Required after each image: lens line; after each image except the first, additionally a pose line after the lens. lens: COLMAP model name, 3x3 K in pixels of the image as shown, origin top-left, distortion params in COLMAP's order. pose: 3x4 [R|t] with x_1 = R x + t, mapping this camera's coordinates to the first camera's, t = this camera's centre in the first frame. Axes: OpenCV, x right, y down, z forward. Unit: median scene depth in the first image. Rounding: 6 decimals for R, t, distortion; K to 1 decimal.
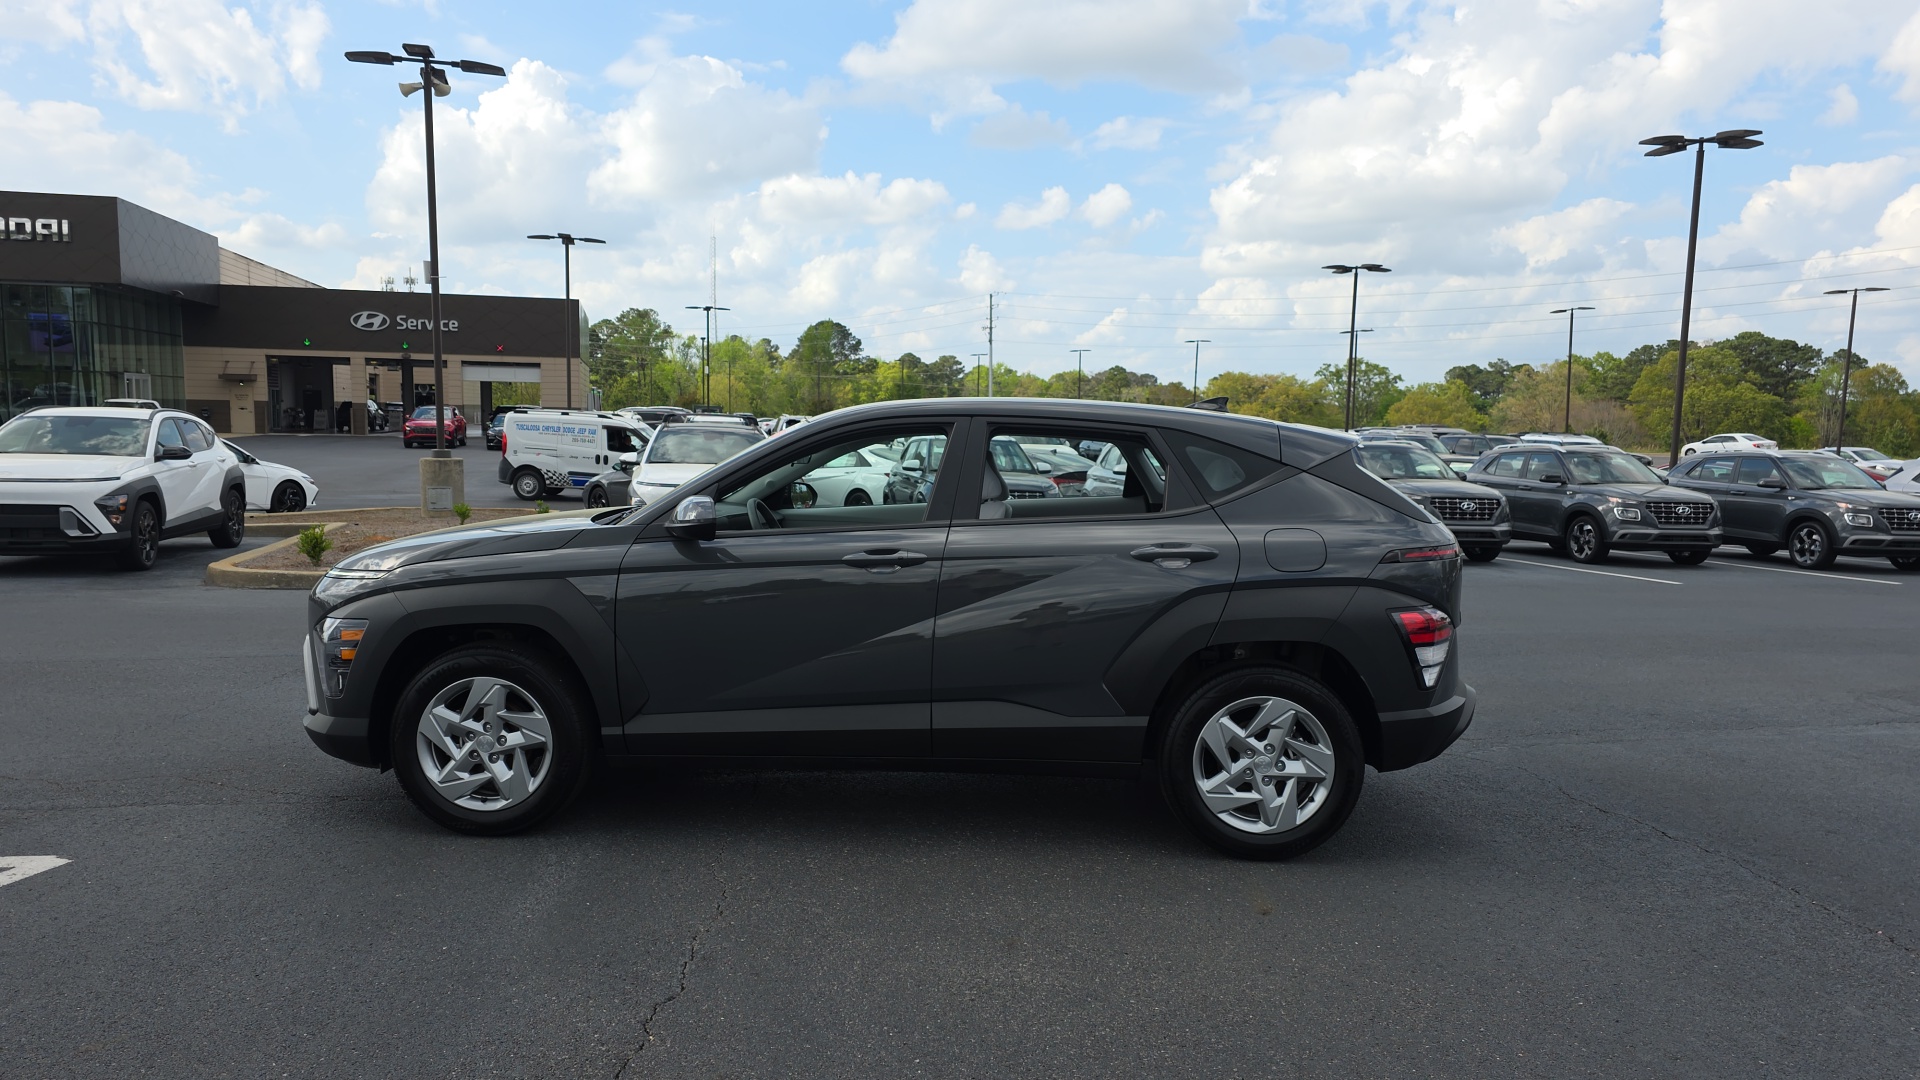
lens RADIAL K [[1283.5, 0, 937.1], [0, 1283.5, 536.4], [0, 0, 1]] dist [0.075808, -0.080811]
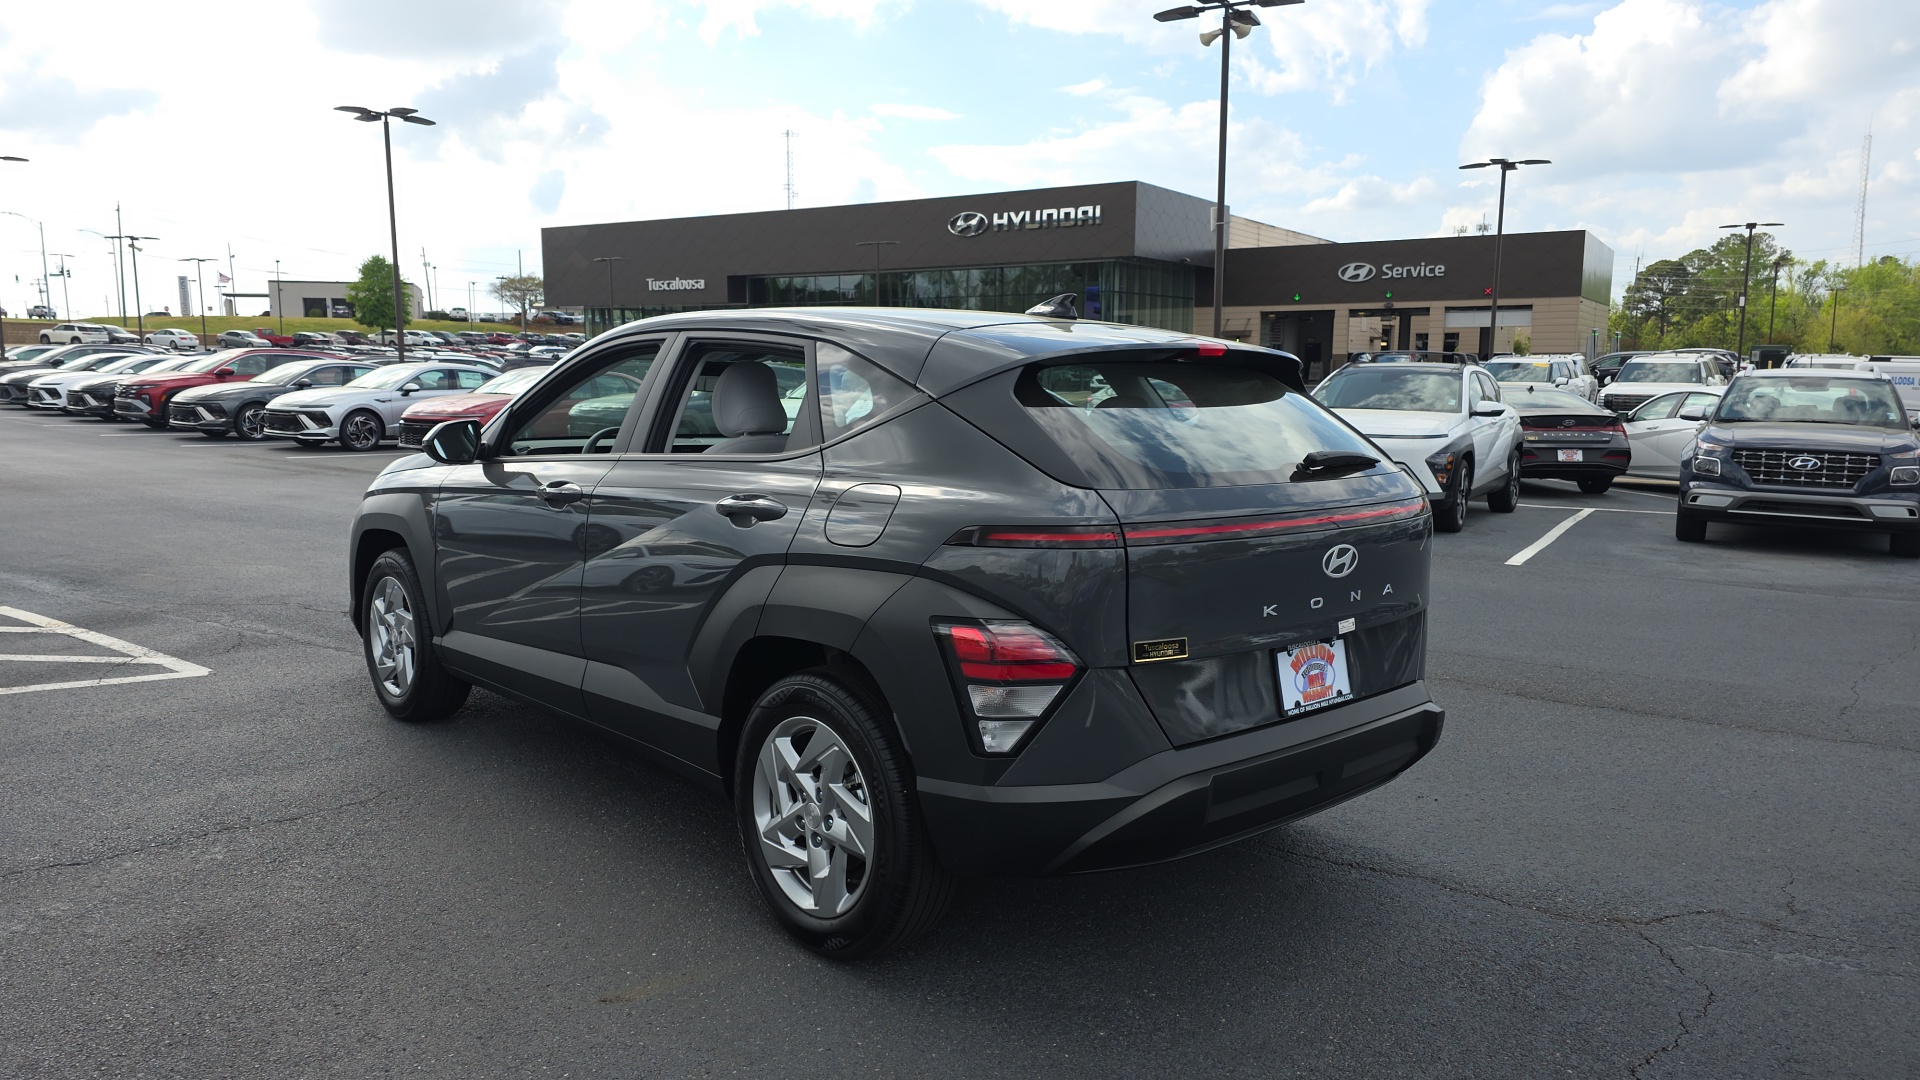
lens RADIAL K [[1294.6, 0, 905.3], [0, 1294.6, 542.9], [0, 0, 1]] dist [0.023157, -0.041395]
pose [[0.679193, 0.081403, -0.729431, 0.090549], [-0.051418, 0.996666, 0.063349, -0.002226], [0.732156, -0.005520, 0.681115, 0.063310]]
